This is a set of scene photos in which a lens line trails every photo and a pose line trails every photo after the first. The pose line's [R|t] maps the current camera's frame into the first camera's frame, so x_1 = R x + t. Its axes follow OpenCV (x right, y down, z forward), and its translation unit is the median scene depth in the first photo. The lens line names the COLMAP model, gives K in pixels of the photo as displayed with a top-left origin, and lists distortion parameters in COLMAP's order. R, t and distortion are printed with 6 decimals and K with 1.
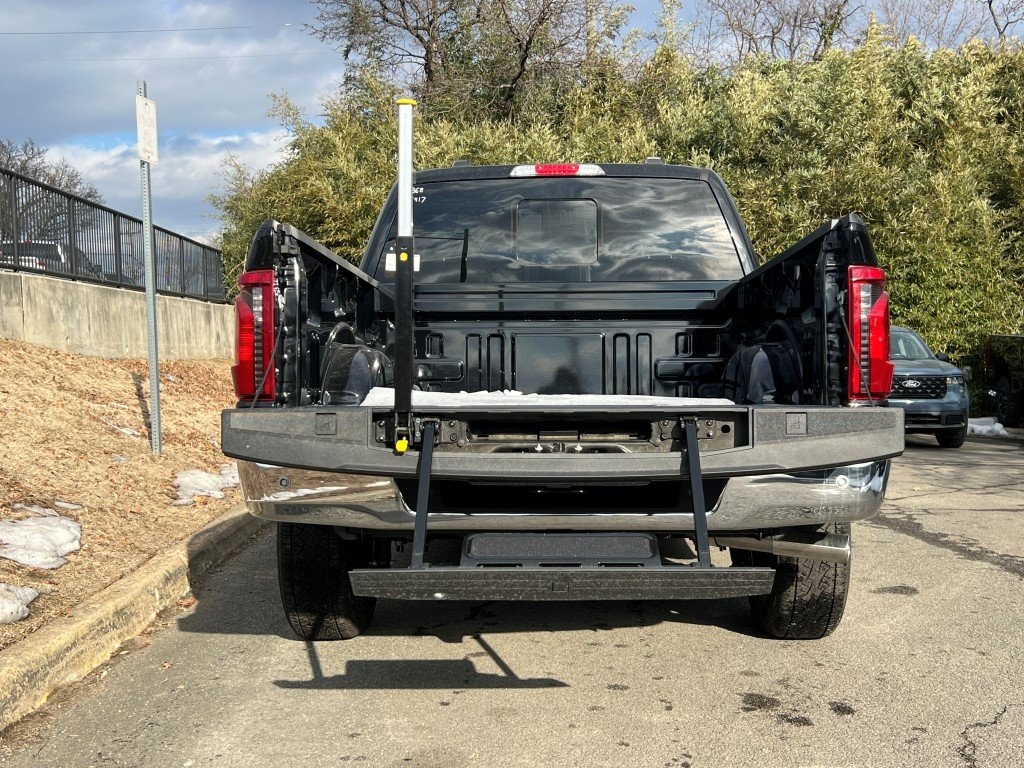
lens RADIAL K [[1139.7, 0, 510.8], [0, 1139.7, 378.7], [0, 0, 1]] dist [-0.002256, 0.000000]
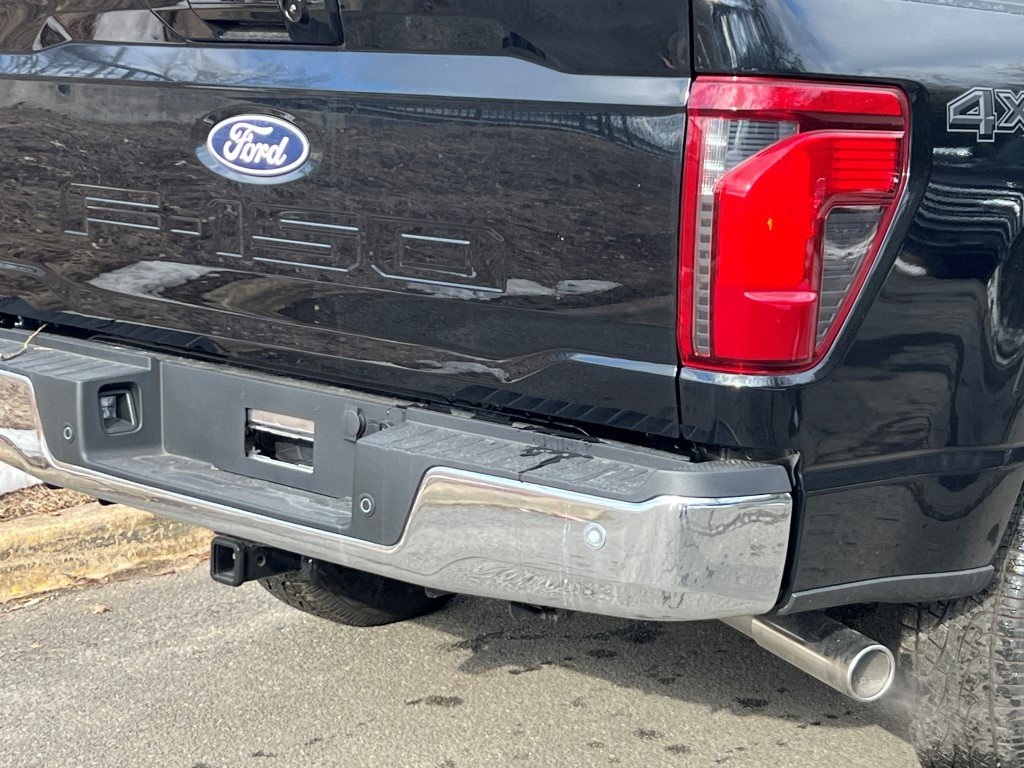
lens RADIAL K [[1915.5, 0, 510.9], [0, 1915.5, 389.8], [0, 0, 1]] dist [0.133480, 0.000000]
pose [[0.763911, 0.134896, -0.631065, 0.682461], [-0.036024, 0.985297, 0.167009, -0.092909], [0.644315, -0.104847, 0.757539, 0.331549]]
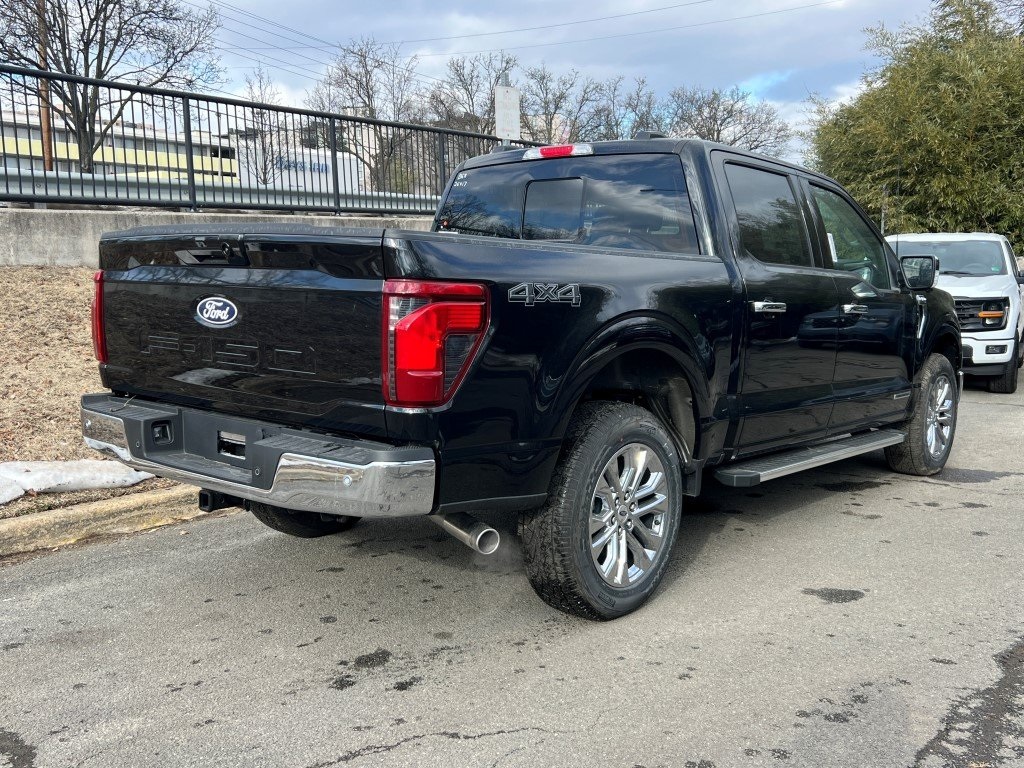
lens RADIAL K [[976.1, 0, 548.2], [0, 976.1, 384.1], [0, 0, 1]] dist [0.022836, 0.000000]
pose [[0.804846, 0.090360, -0.586565, 0.875186], [-0.029566, 0.993219, 0.112436, -0.099334], [0.592747, -0.073151, 0.802060, 0.334235]]
